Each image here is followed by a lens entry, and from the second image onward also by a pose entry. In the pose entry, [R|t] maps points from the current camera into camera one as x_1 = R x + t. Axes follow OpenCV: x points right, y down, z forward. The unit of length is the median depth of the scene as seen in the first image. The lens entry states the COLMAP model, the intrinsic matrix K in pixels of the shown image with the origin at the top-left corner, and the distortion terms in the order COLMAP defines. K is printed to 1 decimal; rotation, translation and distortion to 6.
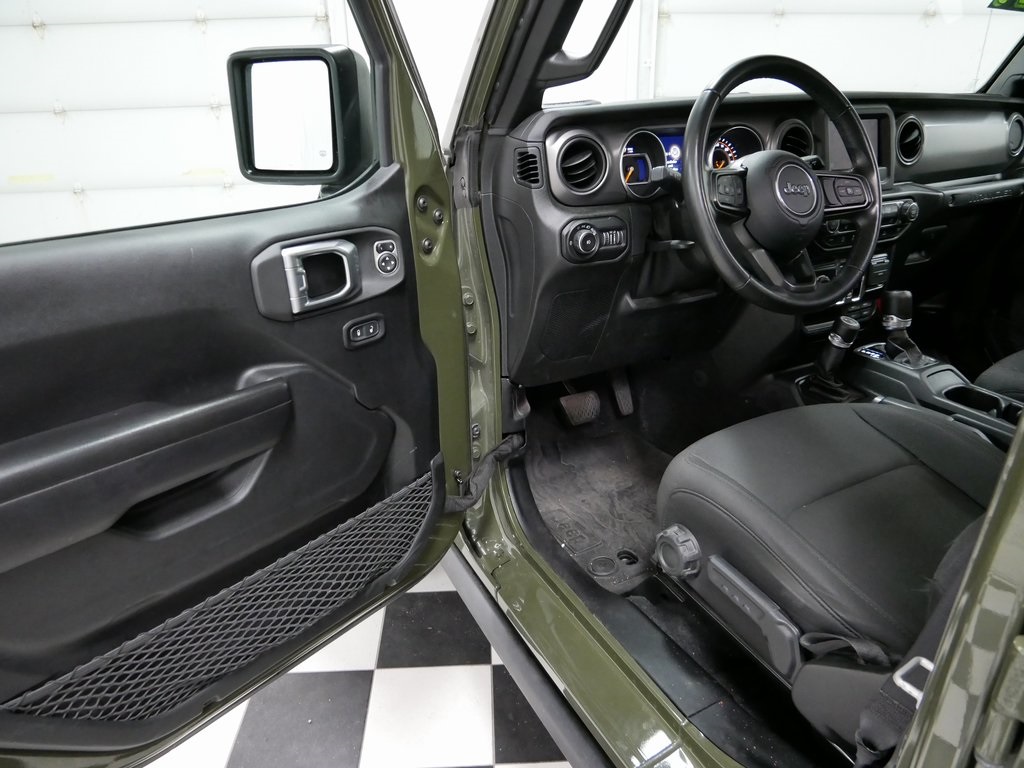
lens RADIAL K [[724.5, 0, 515.1], [0, 724.5, 384.6], [0, 0, 1]] dist [-0.063429, 0.031335]
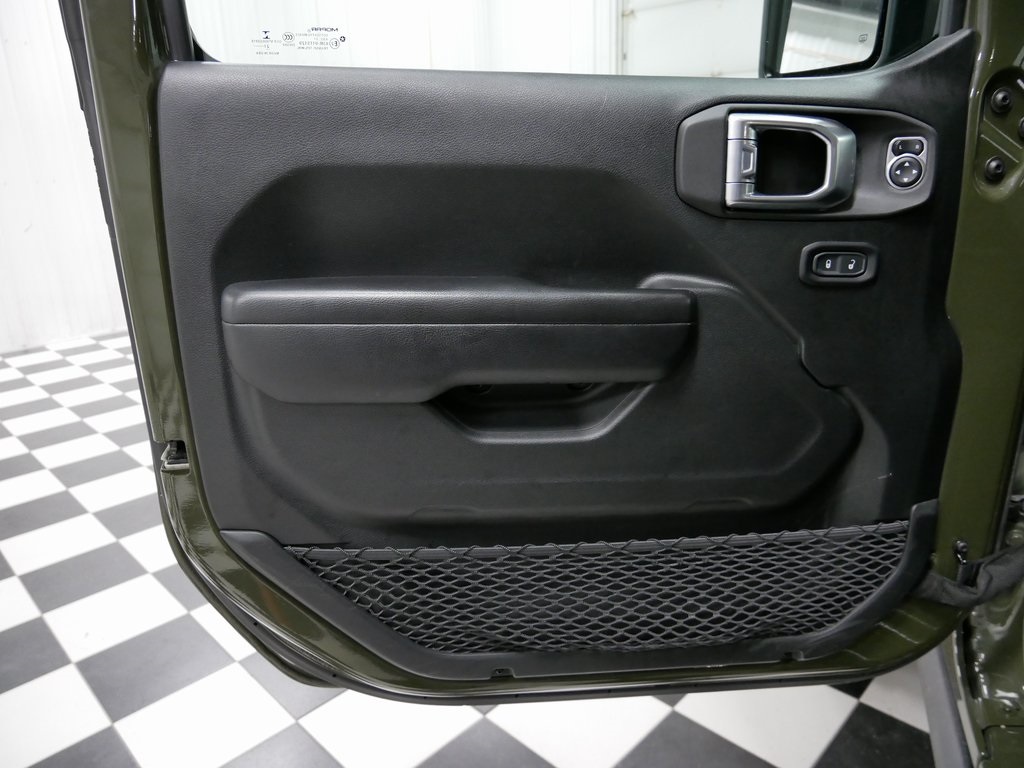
lens RADIAL K [[724.5, 0, 512.7], [0, 724.5, 378.7], [0, 0, 1]] dist [-0.063429, 0.031335]
pose [[0.676537, 0.215339, -0.704221, 0.072279], [-0.274821, 0.961032, 0.029851, 0.086565], [0.683207, 0.173339, 0.709353, 0.325718]]
